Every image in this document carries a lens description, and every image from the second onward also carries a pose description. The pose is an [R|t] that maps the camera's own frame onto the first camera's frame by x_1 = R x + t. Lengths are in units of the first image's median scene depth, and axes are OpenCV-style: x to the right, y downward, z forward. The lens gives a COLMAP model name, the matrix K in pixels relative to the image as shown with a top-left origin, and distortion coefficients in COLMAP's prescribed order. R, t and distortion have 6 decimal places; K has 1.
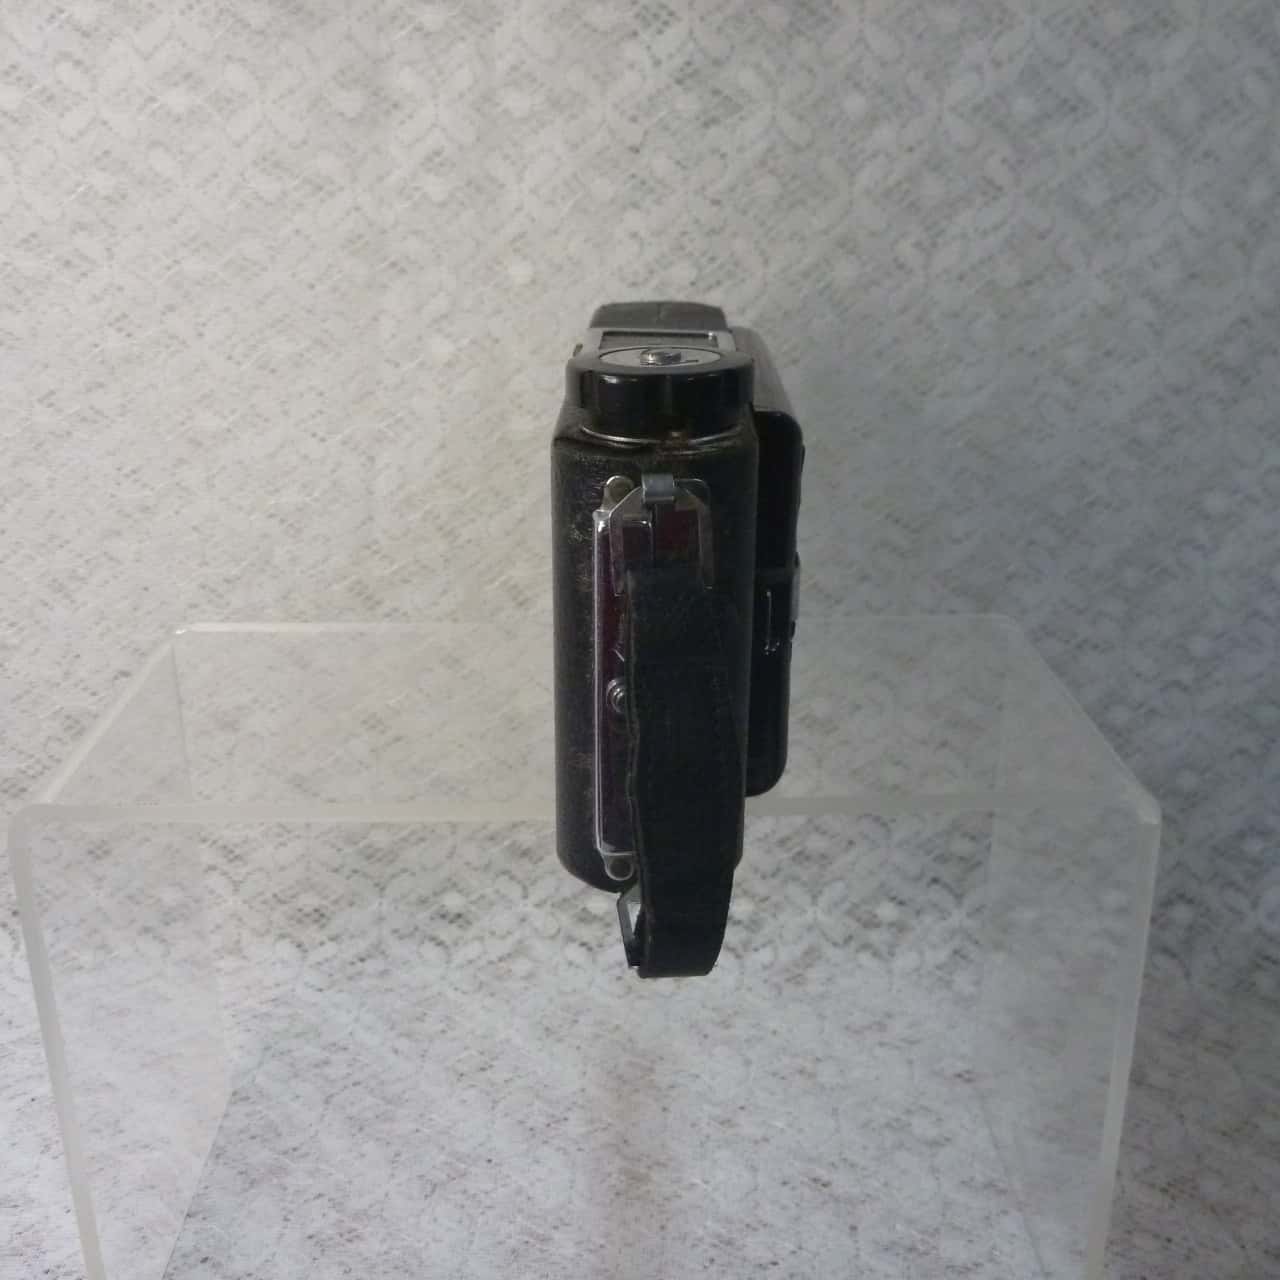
lens RADIAL K [[1391.0, 0, 645.9], [0, 1391.0, 630.4], [0, 0, 1]] dist [-0.020057, -0.016406]
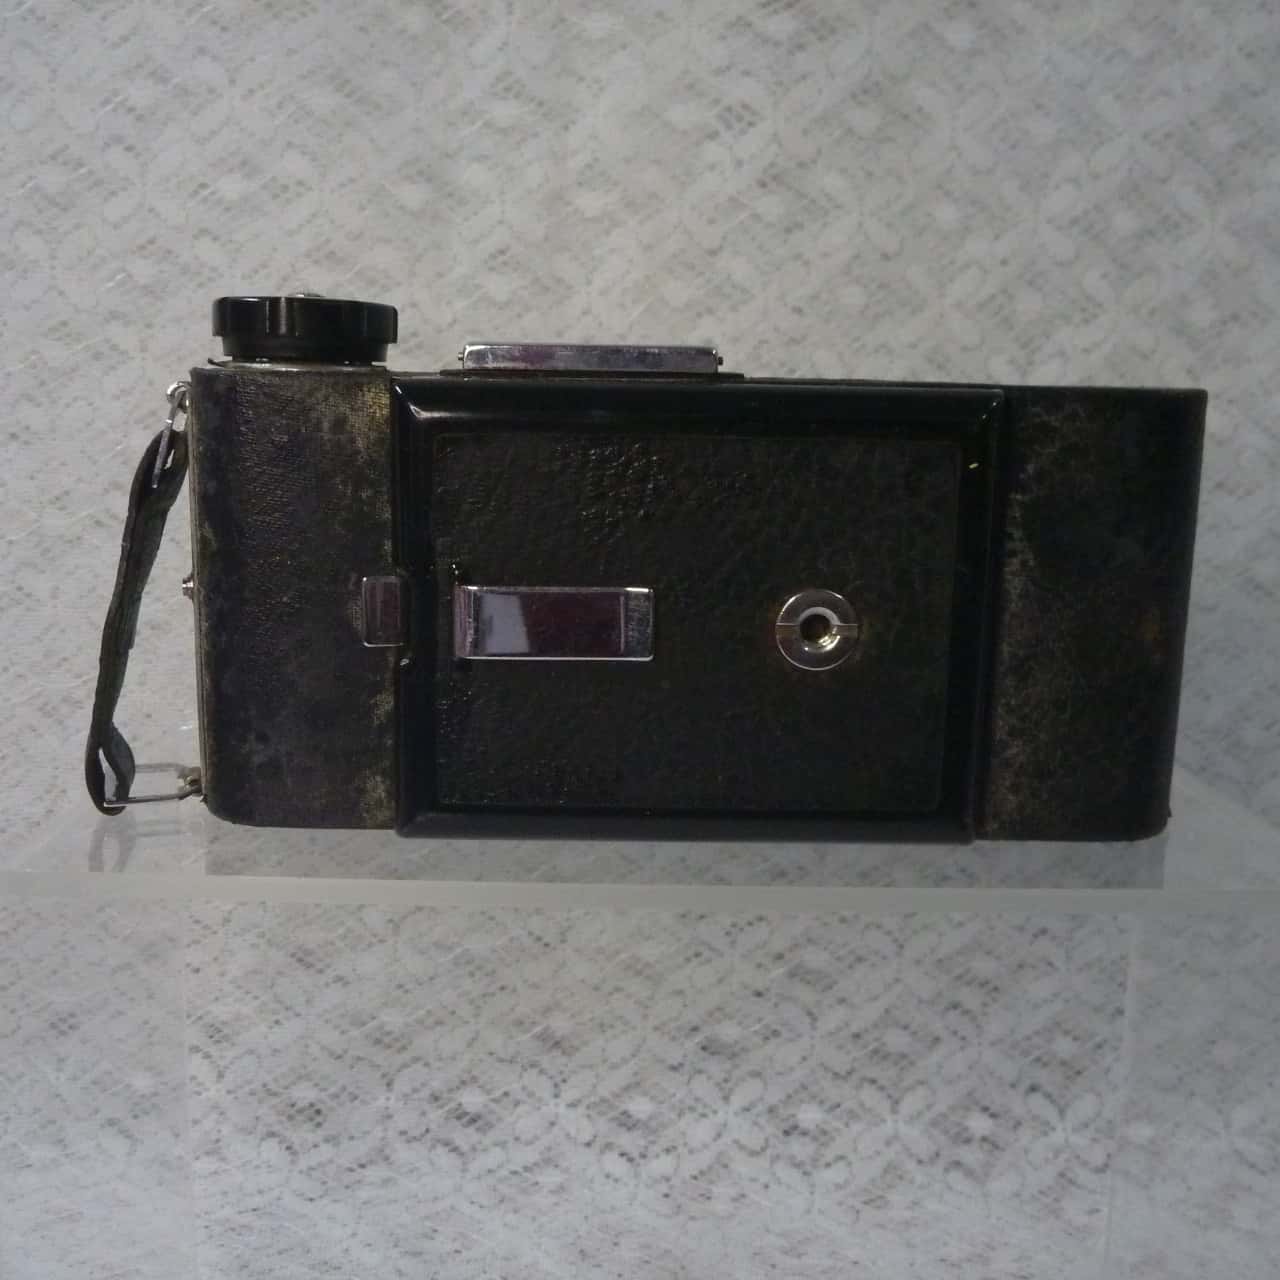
lens RADIAL K [[1393.4, 0, 640.0], [0, 1393.4, 640.0], [0, 0, 1]] dist [-0.019099, -0.006156]
pose [[0.999649, 0.026399, -0.002305, -0.046402], [-0.026359, 0.981623, -0.188999, 0.087351], [-0.002727, 0.188994, 0.981974, 0.119255]]
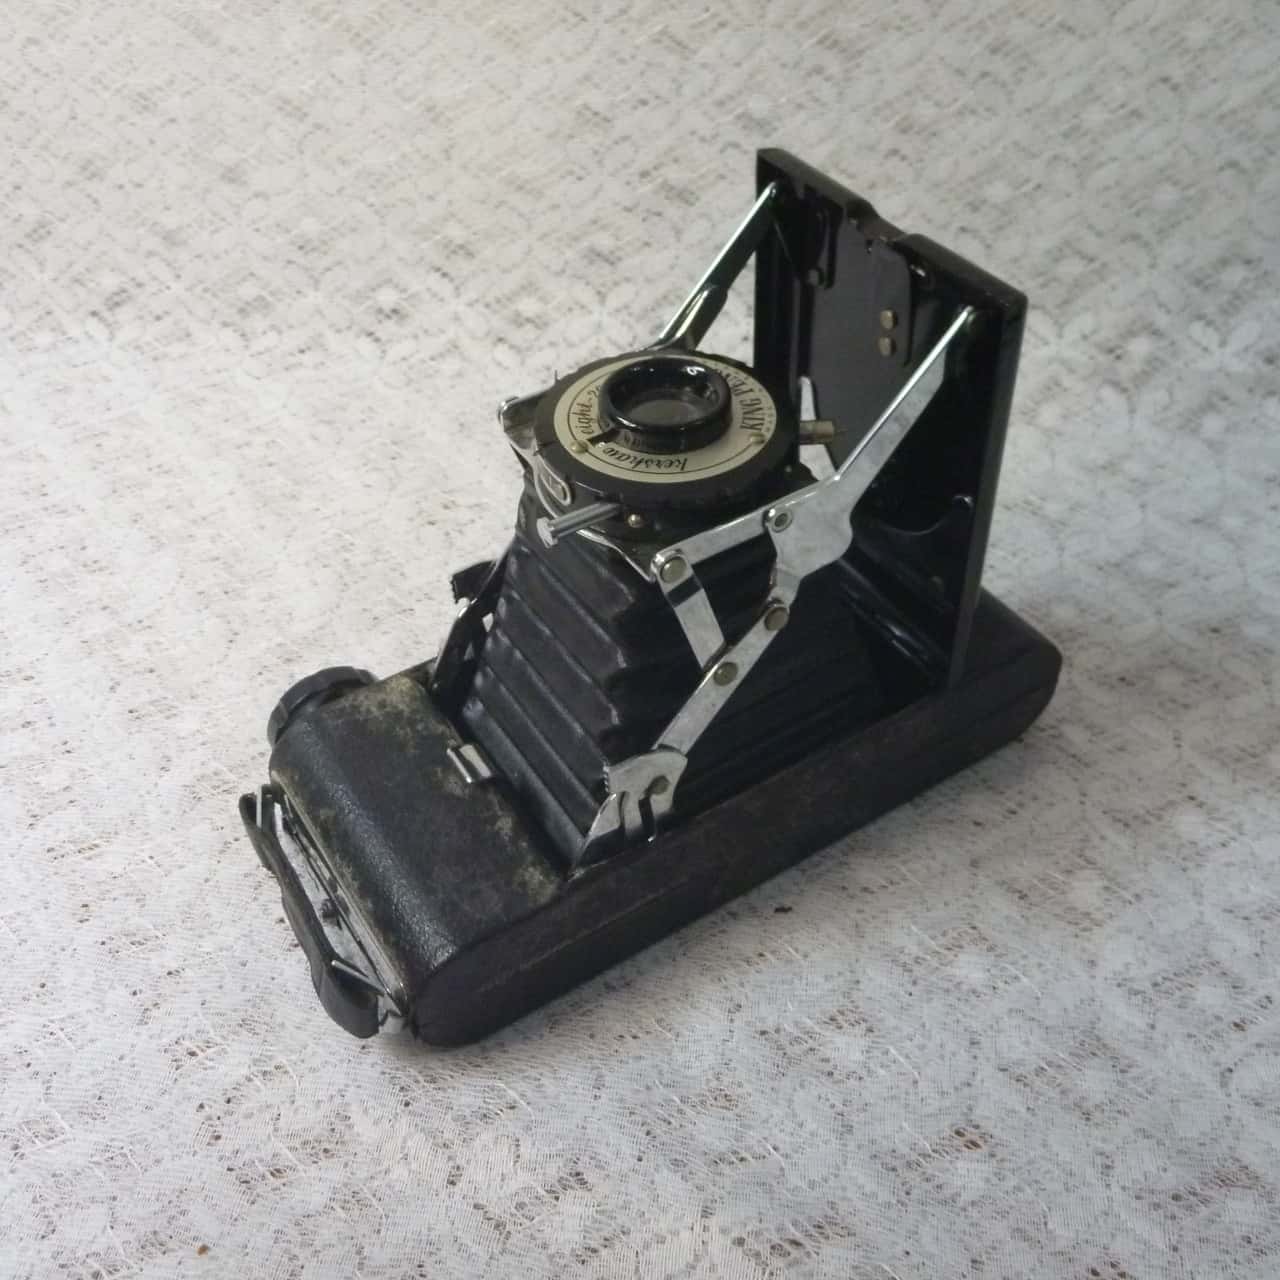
lens RADIAL K [[1400.5, 0, 640.3], [0, 1400.5, 647.0], [0, 0, 1]] dist [-0.010631, -0.018514]
pose [[0.989560, 0.074420, -0.123423, 0.207510], [-0.018666, 0.915334, 0.402262, 0.020674], [0.142910, -0.395758, 0.907167, 0.021014]]
